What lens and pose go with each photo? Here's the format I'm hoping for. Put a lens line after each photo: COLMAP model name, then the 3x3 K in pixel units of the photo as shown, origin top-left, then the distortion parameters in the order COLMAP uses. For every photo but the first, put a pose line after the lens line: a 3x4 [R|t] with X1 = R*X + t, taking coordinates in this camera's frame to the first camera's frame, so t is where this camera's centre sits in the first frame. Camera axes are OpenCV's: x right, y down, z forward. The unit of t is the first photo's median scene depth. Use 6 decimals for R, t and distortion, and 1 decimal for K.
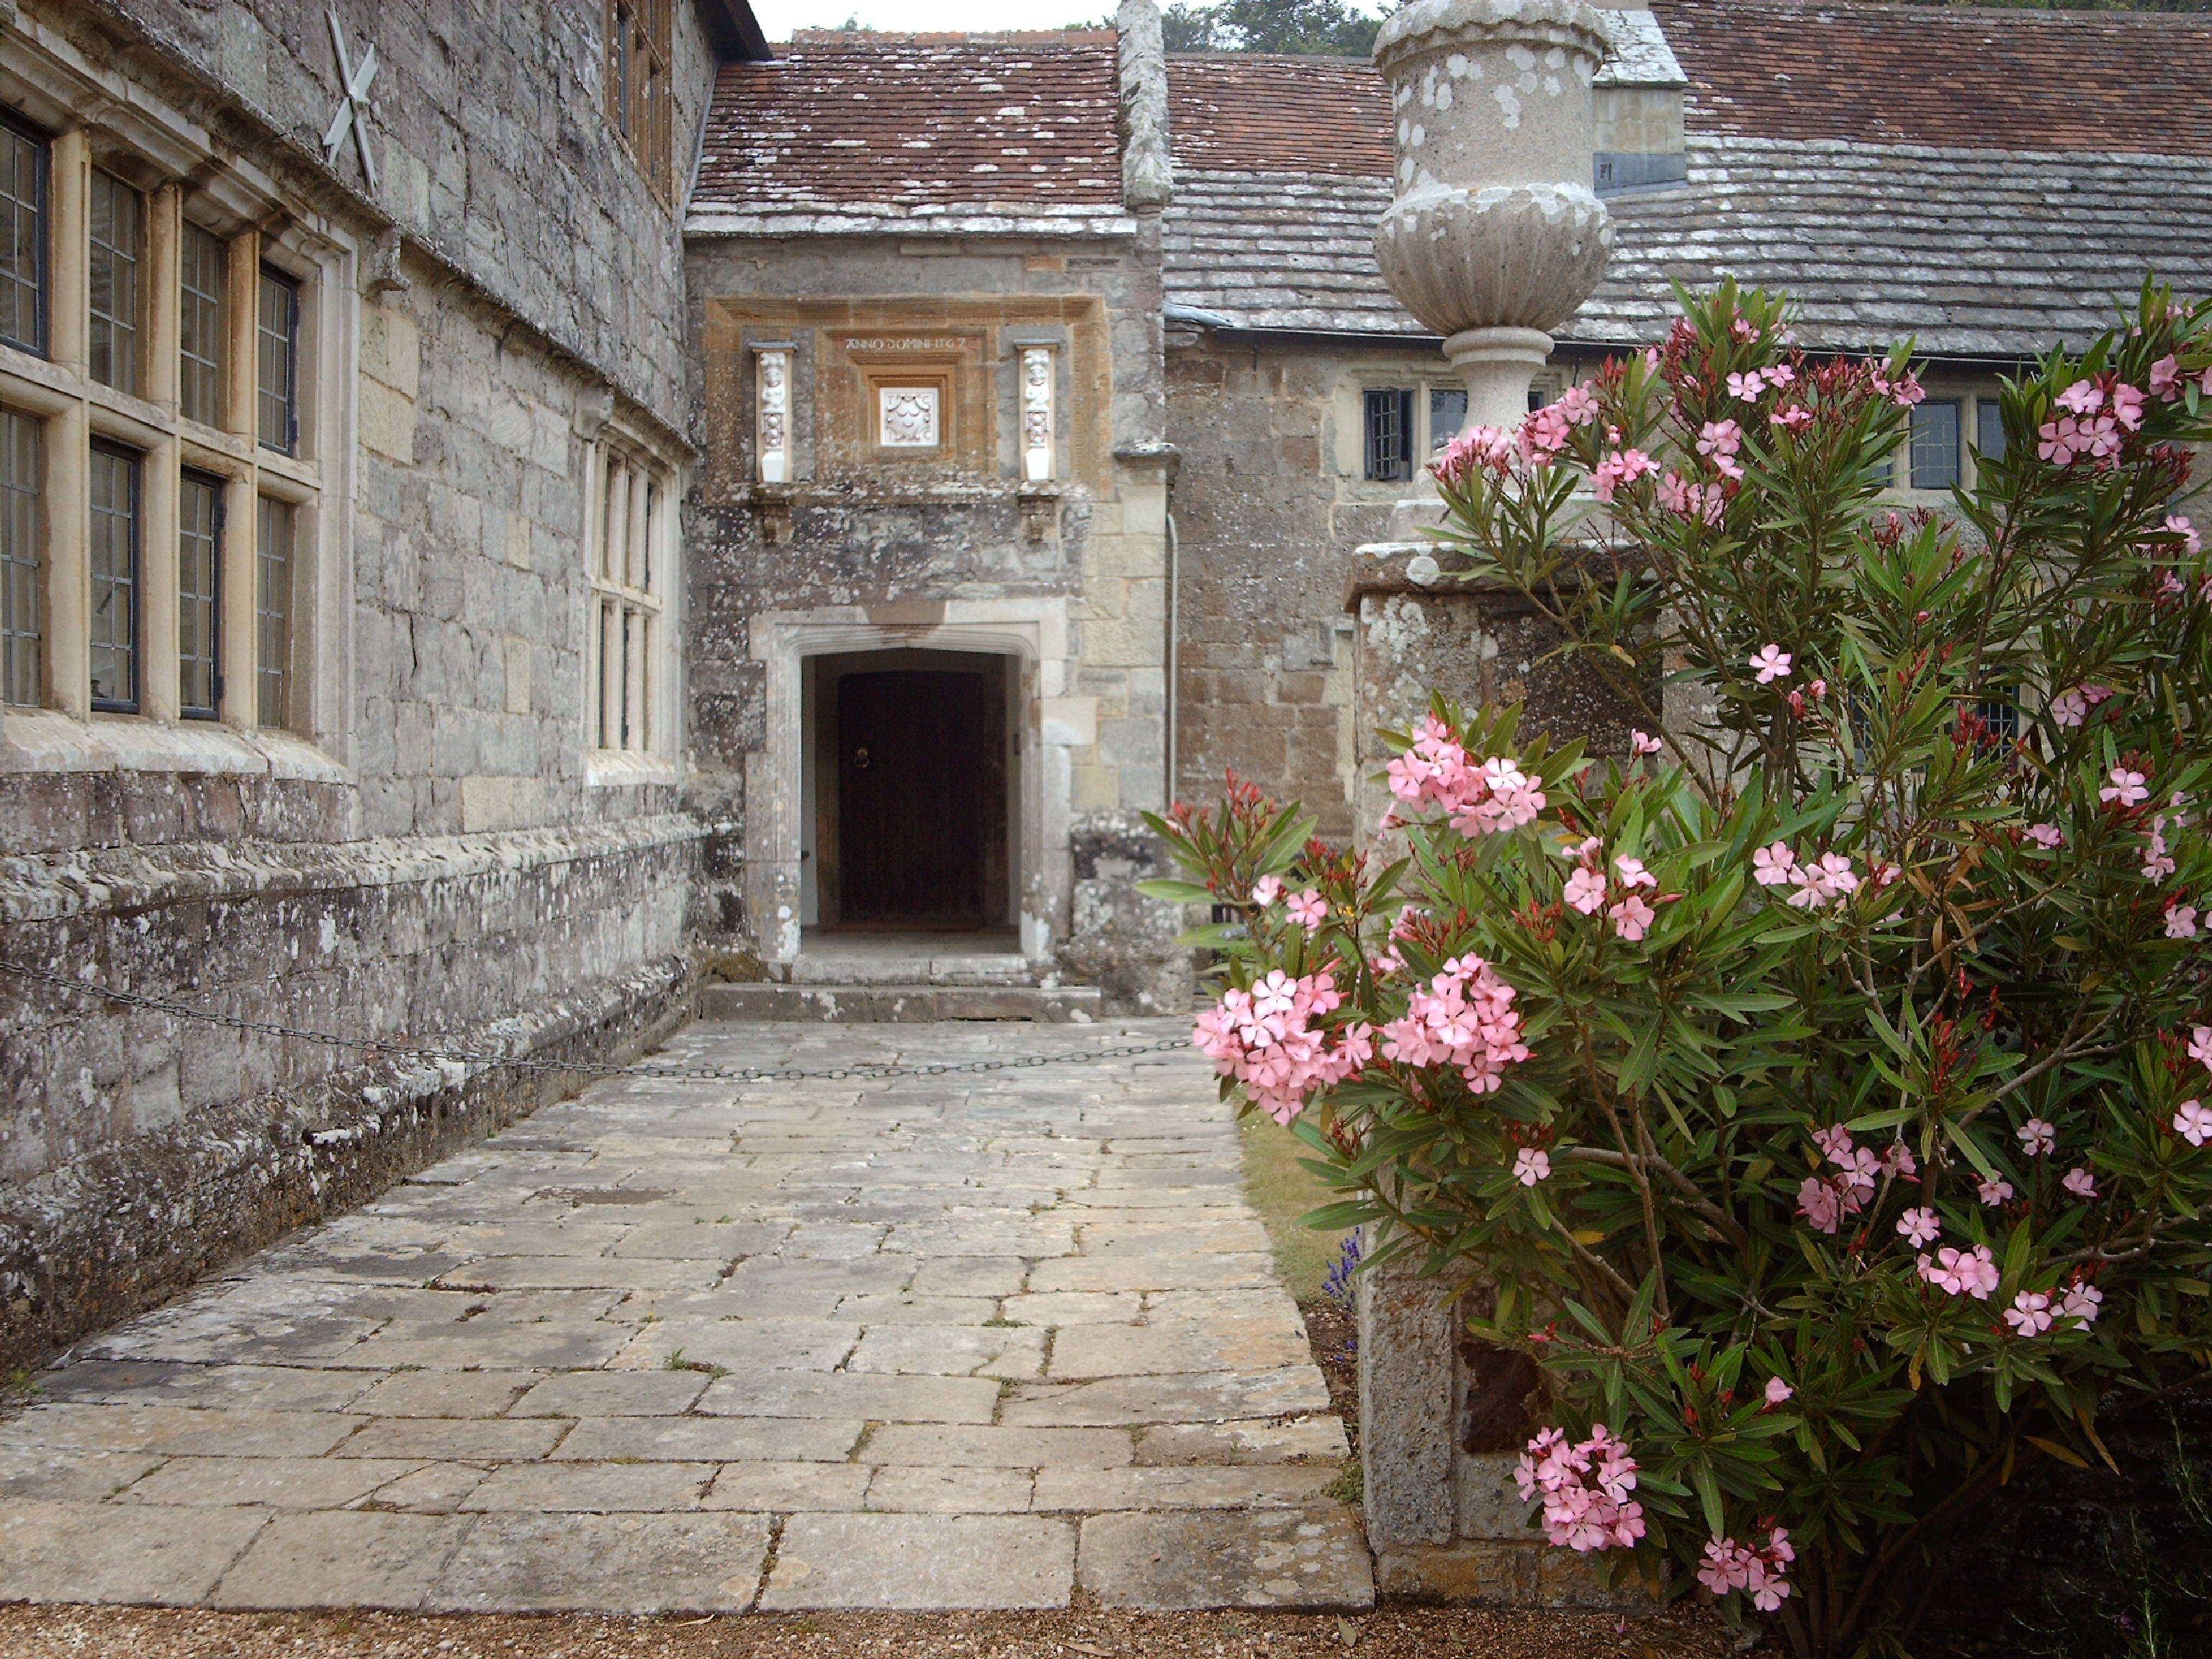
lens RADIAL K [[2478.1, 0, 1118.9], [0, 2478.1, 862.0], [0, 0, 1]] dist [-0.024520, -0.075650]
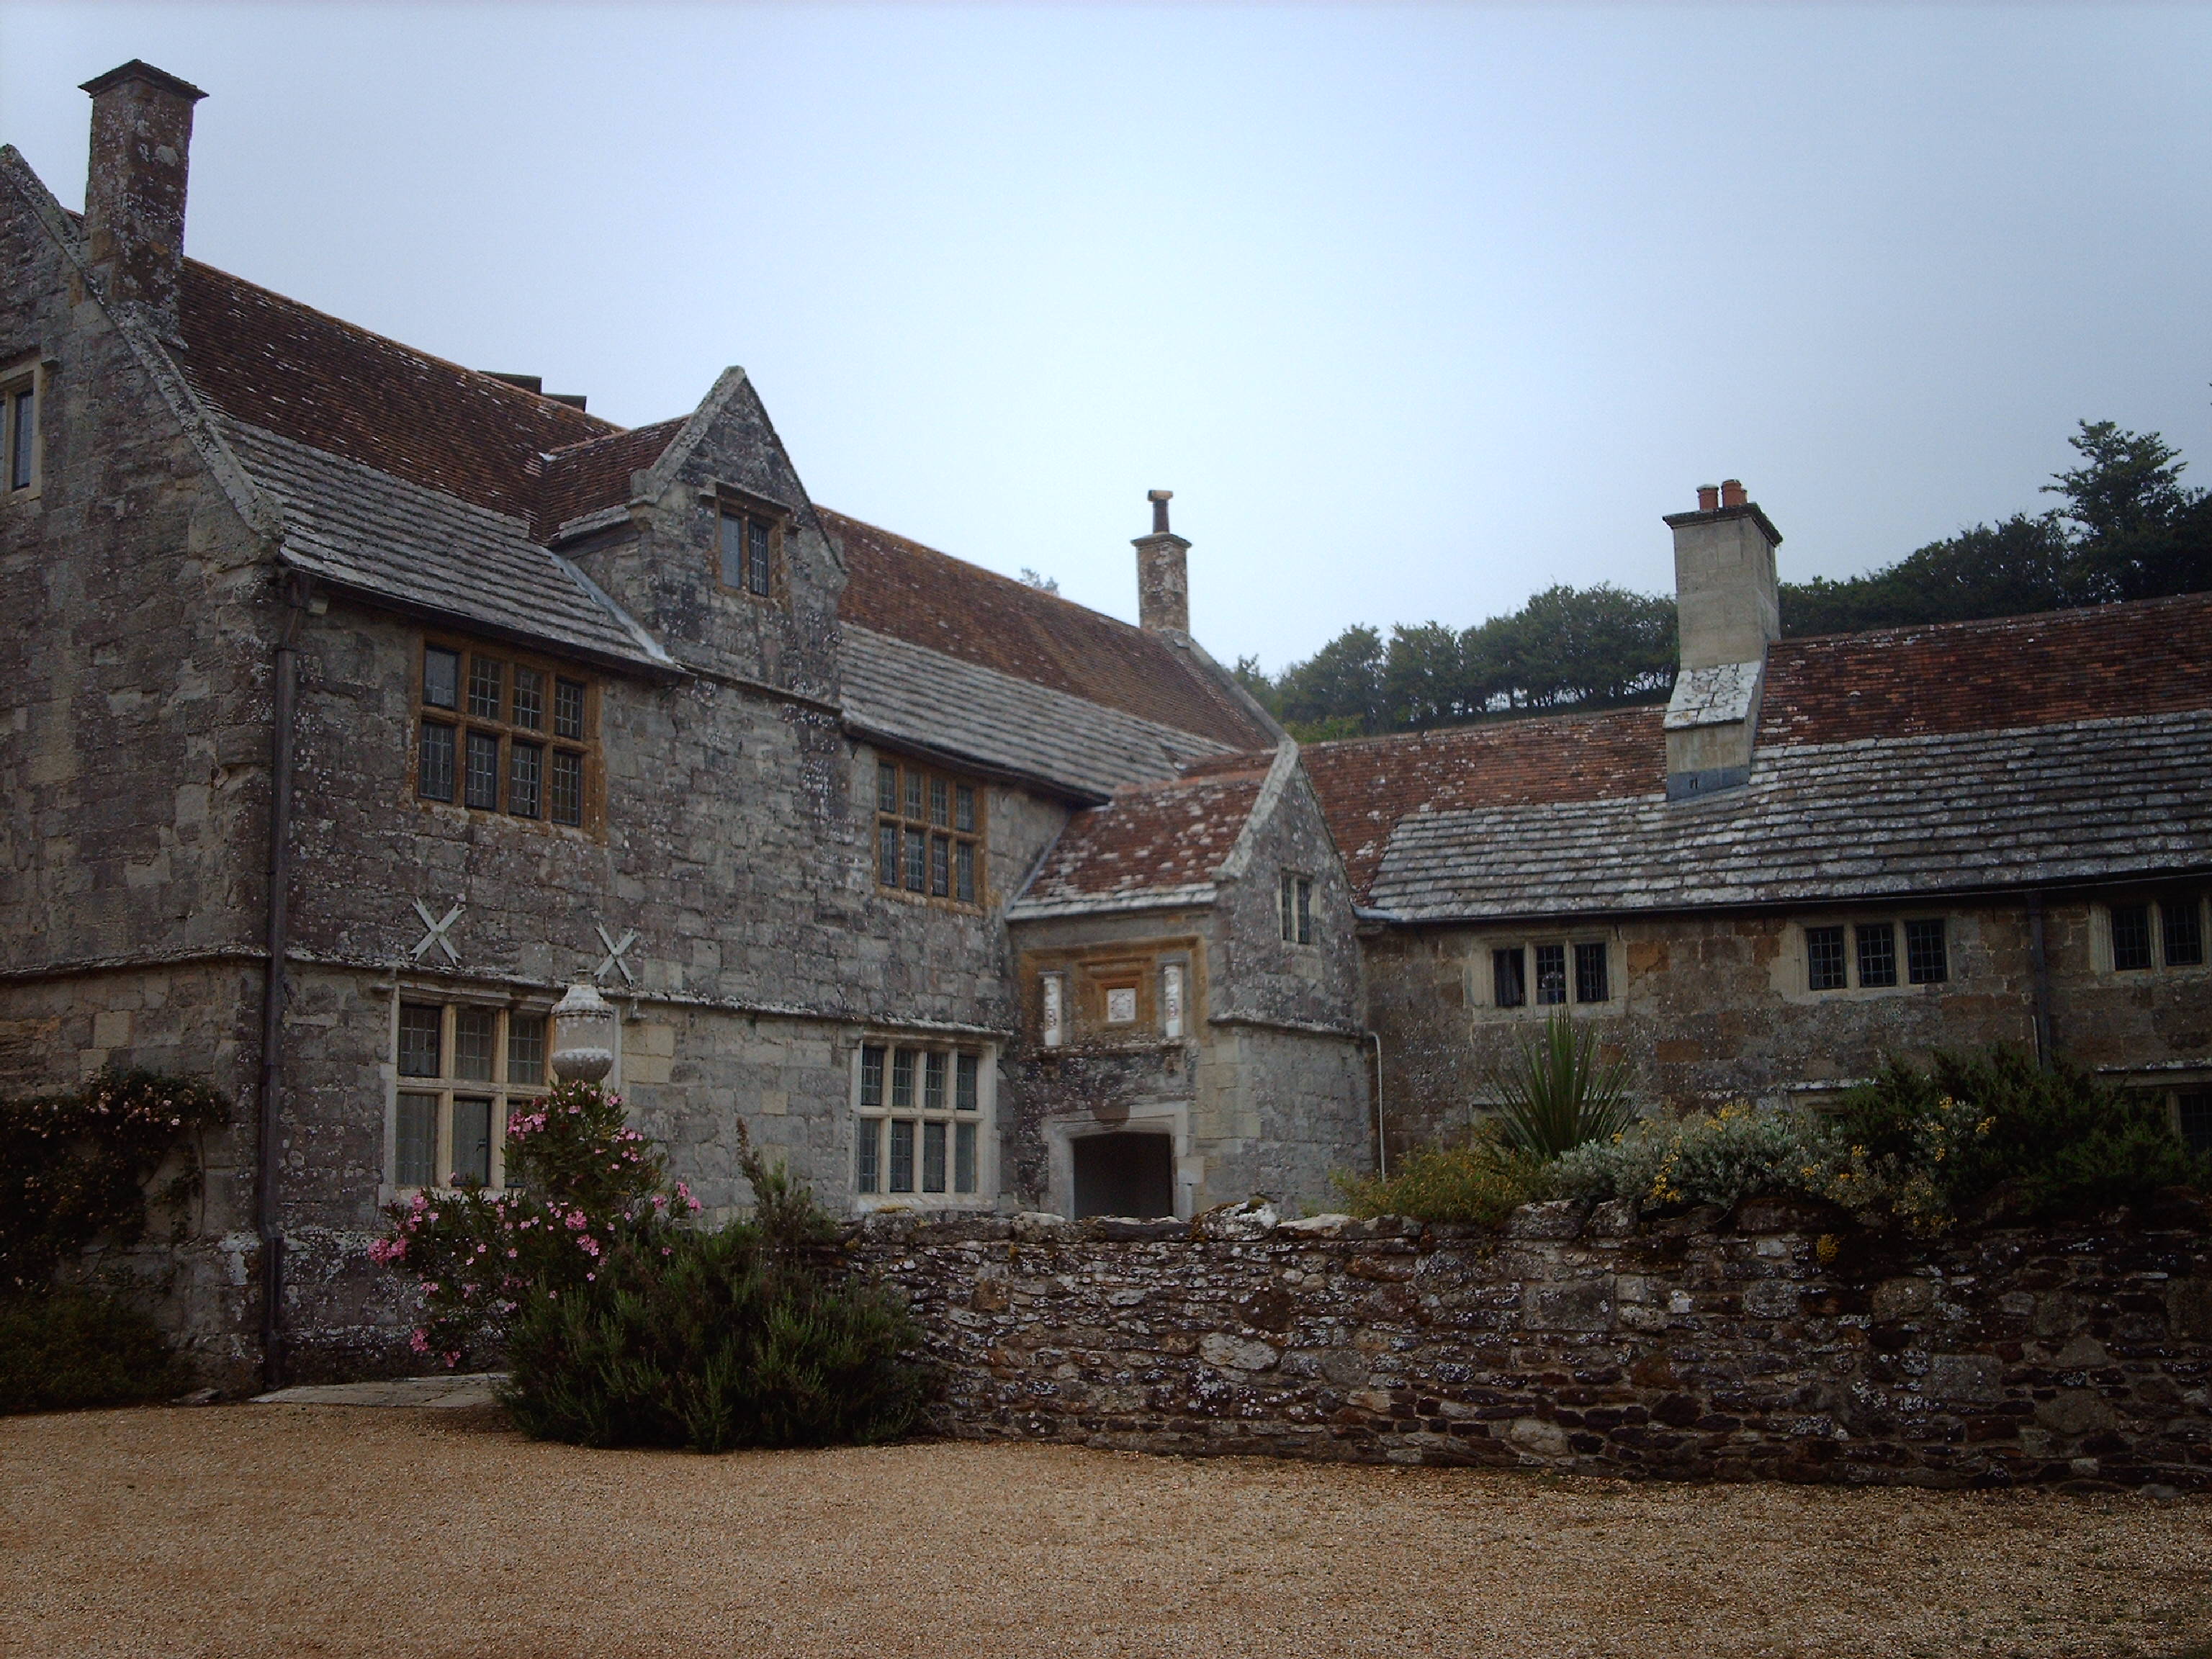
lens RADIAL K [[2478.1, 0, 1118.9], [0, 2478.1, 862.0], [0, 0, 1]] dist [-0.024520, -0.075650]
pose [[0.850742, -0.090456, -0.517741, 0.872610], [-0.000821, 0.984849, -0.173414, 0.033476], [0.525582, 0.147955, 0.837778, -0.552835]]
